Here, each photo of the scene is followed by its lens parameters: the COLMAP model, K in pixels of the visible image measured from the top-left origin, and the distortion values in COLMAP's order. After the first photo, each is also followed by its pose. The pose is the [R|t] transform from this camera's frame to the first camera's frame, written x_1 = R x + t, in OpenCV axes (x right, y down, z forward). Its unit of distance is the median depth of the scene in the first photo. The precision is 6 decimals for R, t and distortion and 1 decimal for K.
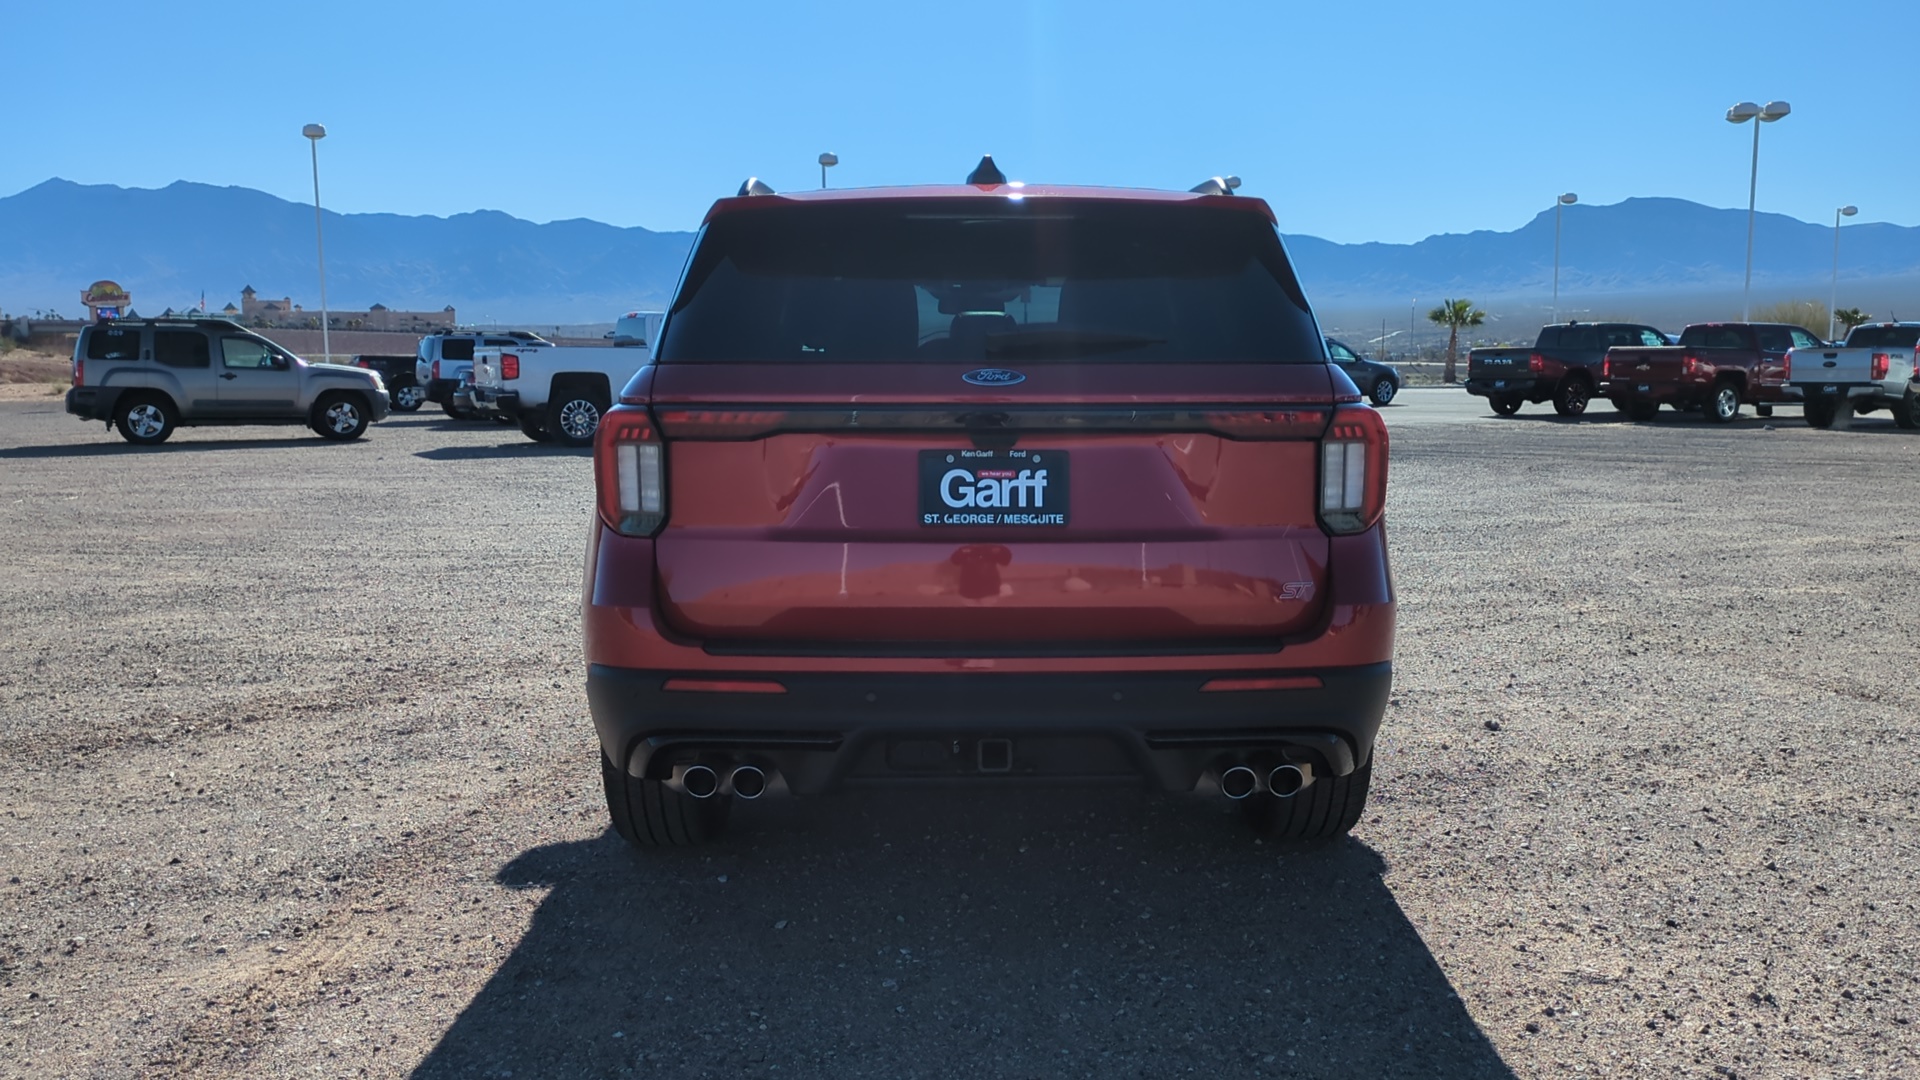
lens RADIAL K [[1638.6, 0, 970.0], [0, 1638.6, 544.1], [0, 0, 1]] dist [0.099289, -0.148167]
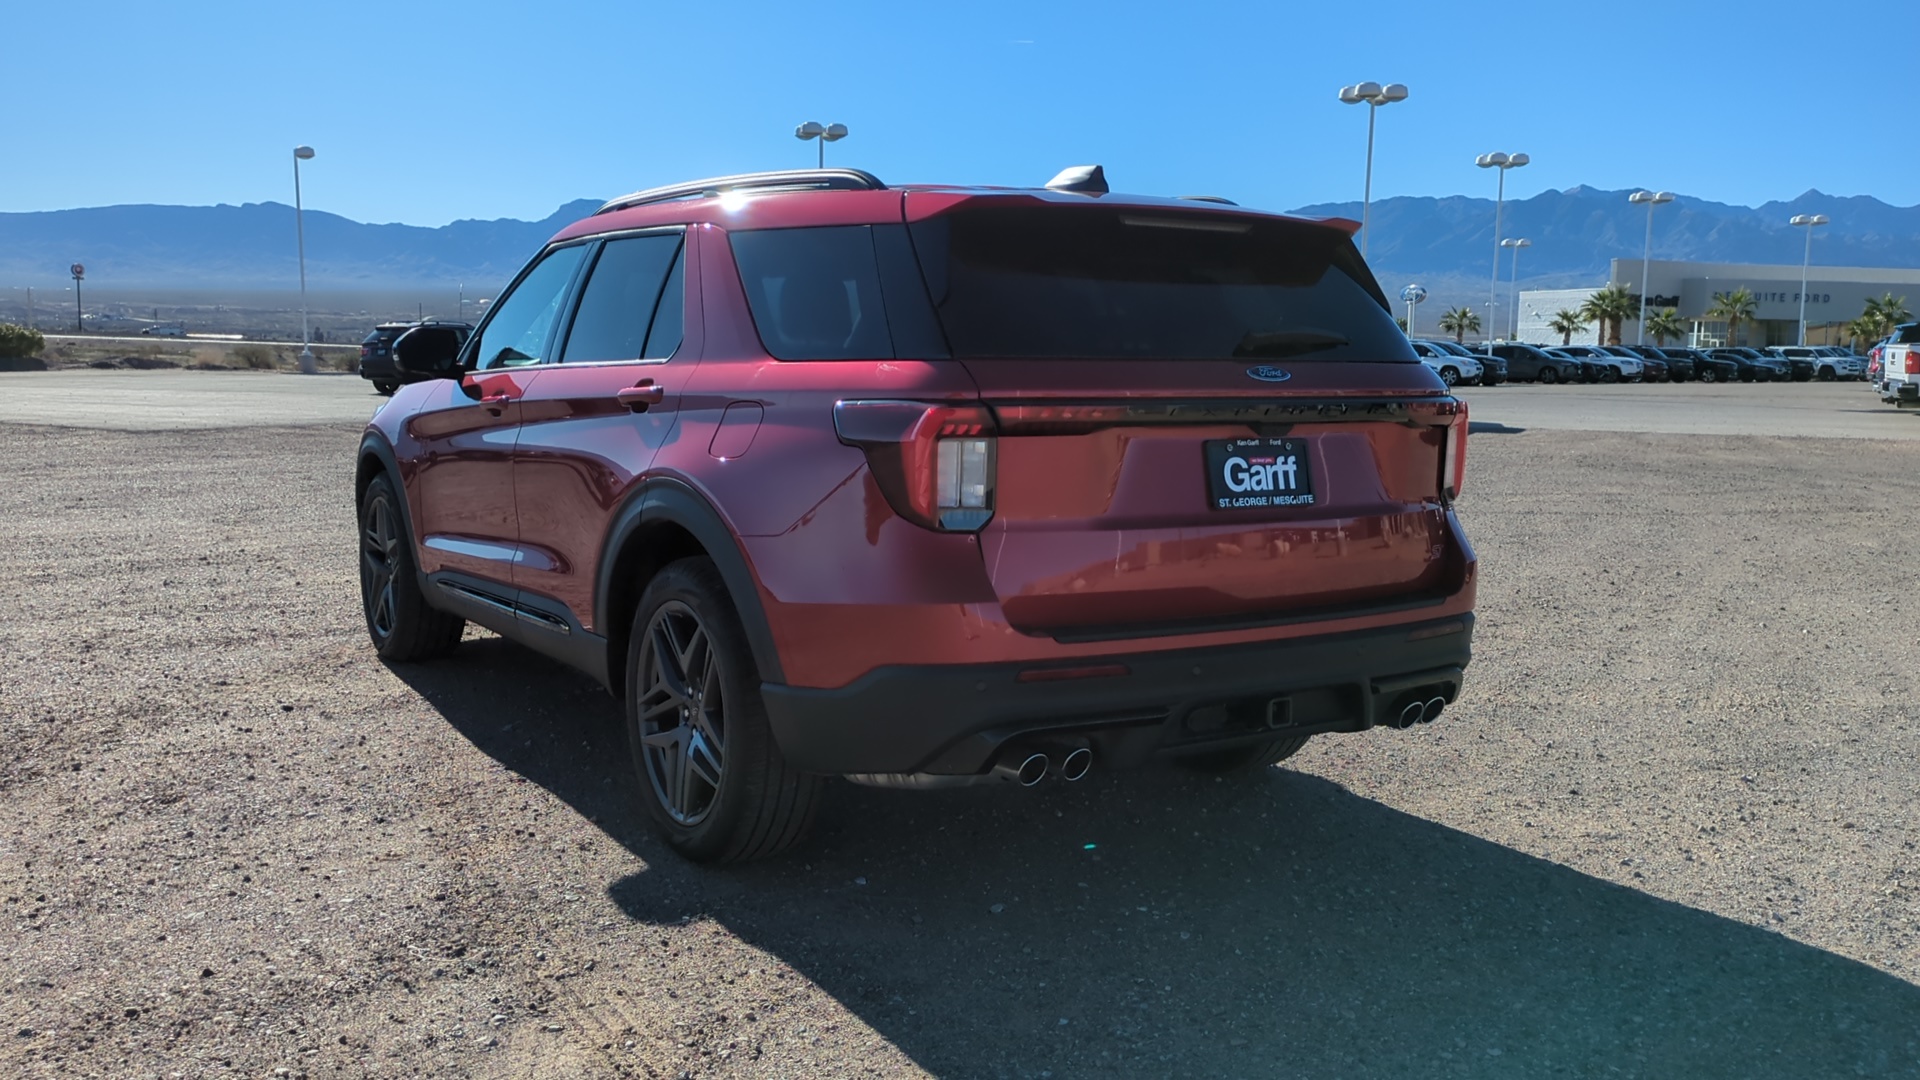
lens RADIAL K [[1638.6, 0, 970.0], [0, 1638.6, 544.1], [0, 0, 1]] dist [0.099289, -0.148167]
pose [[0.844097, -0.050008, 0.533853, -0.589447], [0.045800, 0.998727, 0.021137, -0.014873], [-0.534230, 0.006609, 0.845313, 0.130604]]
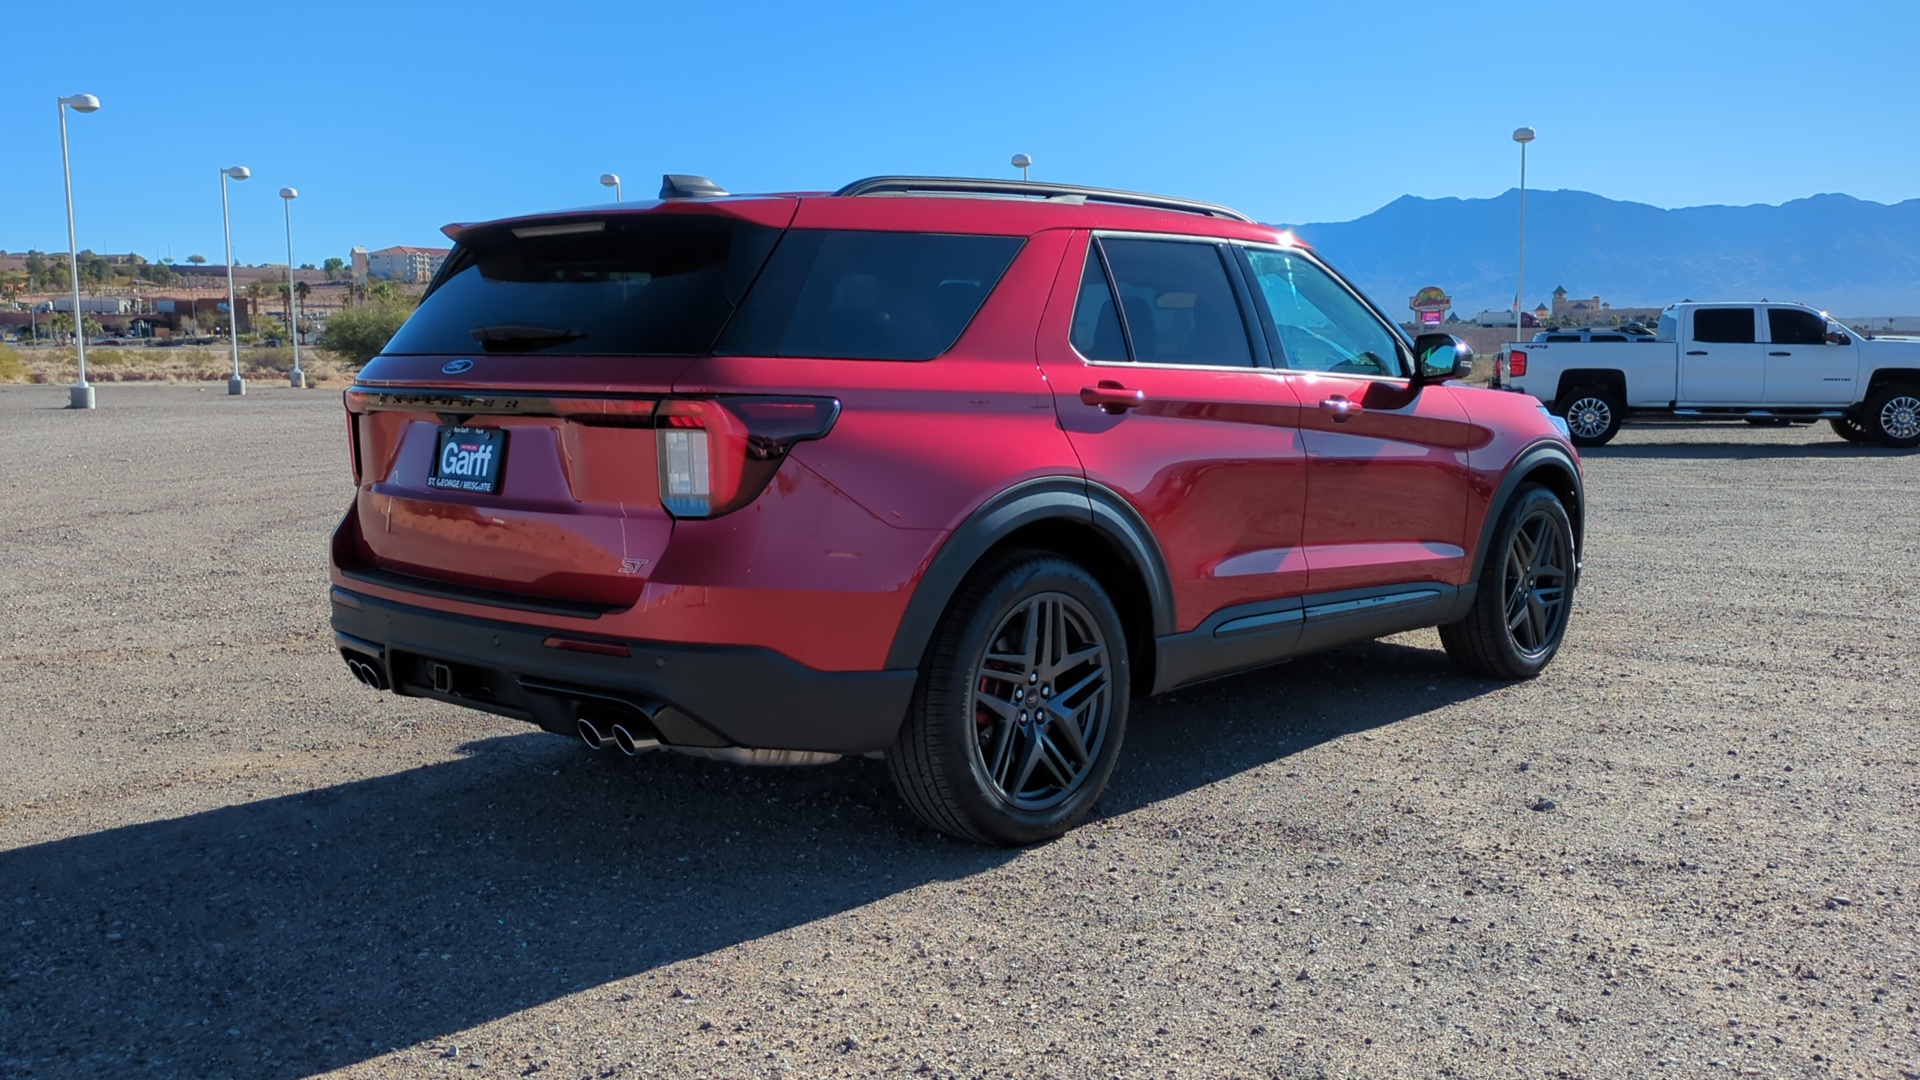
lens RADIAL K [[1638.6, 0, 970.0], [0, 1638.6, 544.1], [0, 0, 1]] dist [0.099289, -0.148167]
pose [[0.733279, 0.075127, -0.675765, 0.875306], [-0.074259, 0.996780, 0.030237, -0.028380], [0.675861, 0.028009, 0.736497, 0.282370]]
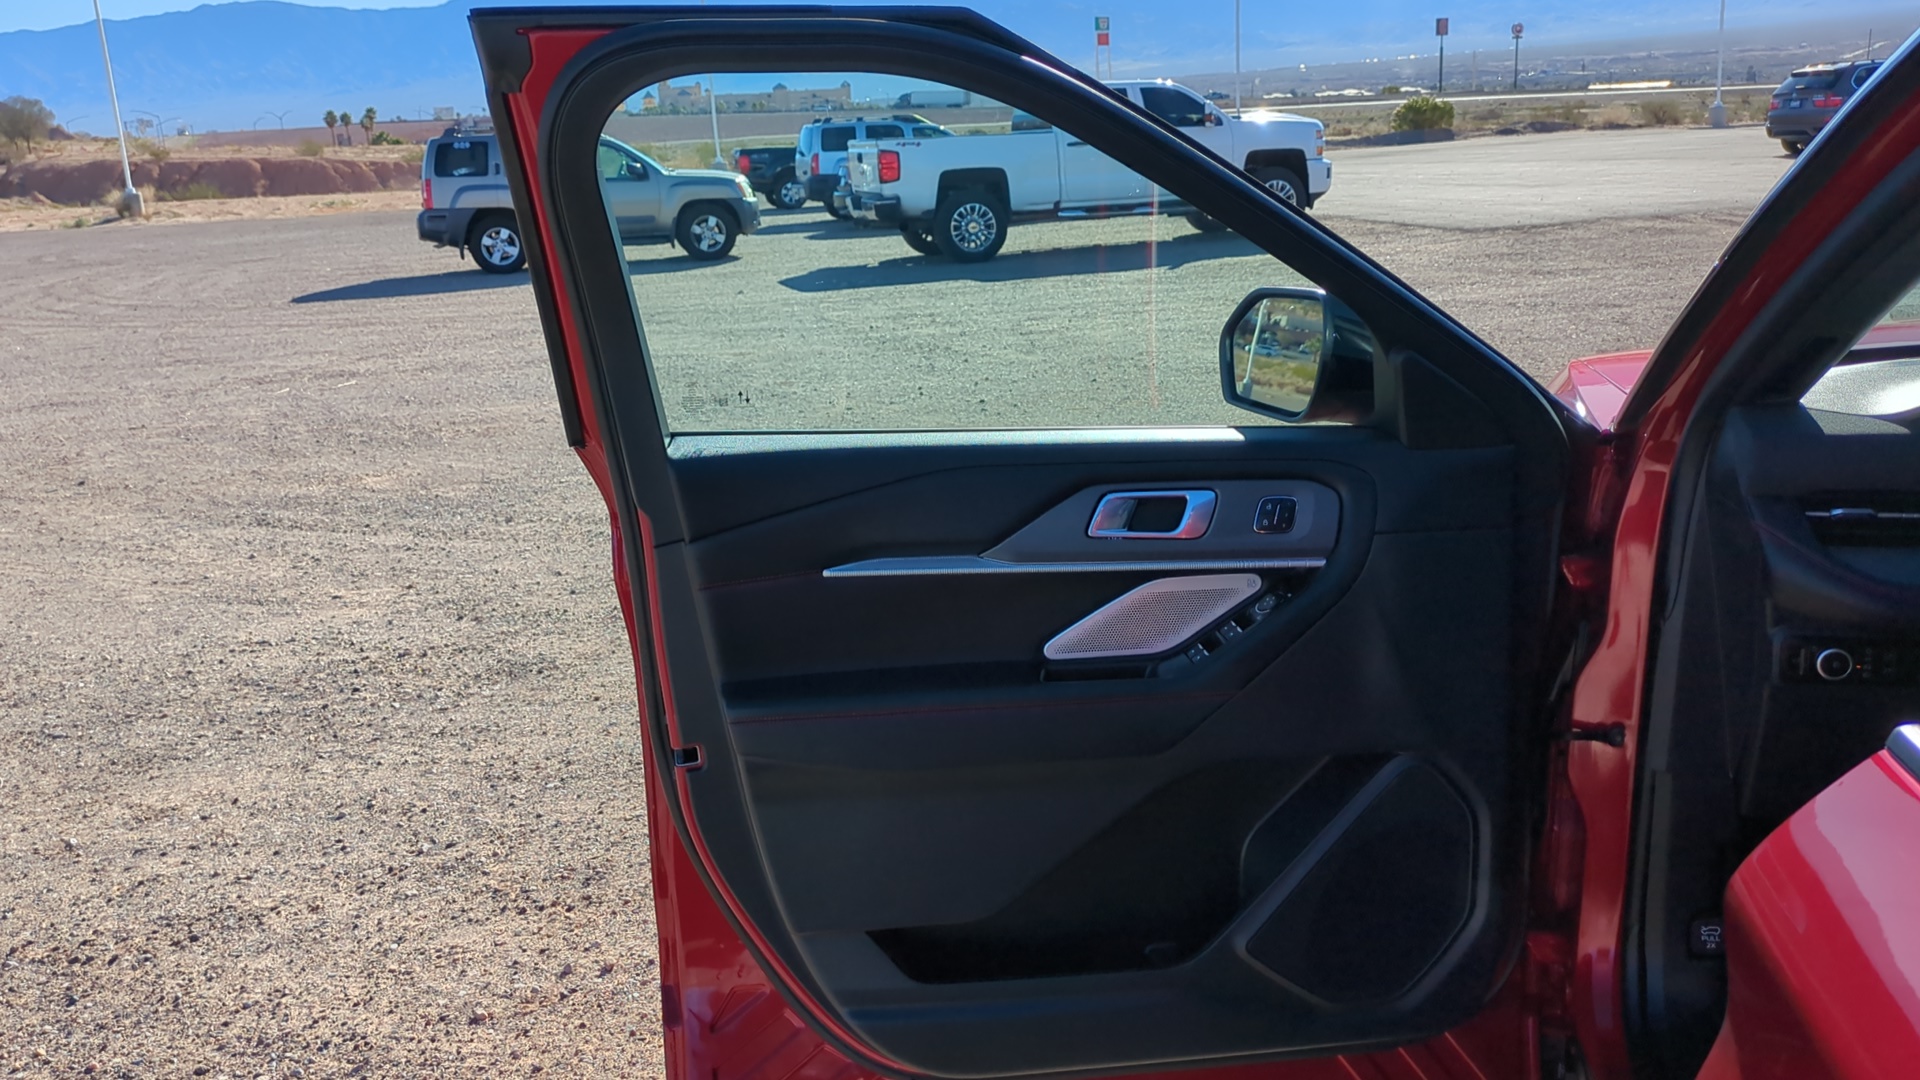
lens RADIAL K [[1638.6, 0, 970.0], [0, 1638.6, 544.1], [0, 0, 1]] dist [0.099289, -0.148167]
pose [[0.972118, 0.006952, -0.234388, -0.262957], [0.026160, 0.990105, 0.137865, -0.184877], [0.233027, -0.140153, 0.962318, 1.100679]]
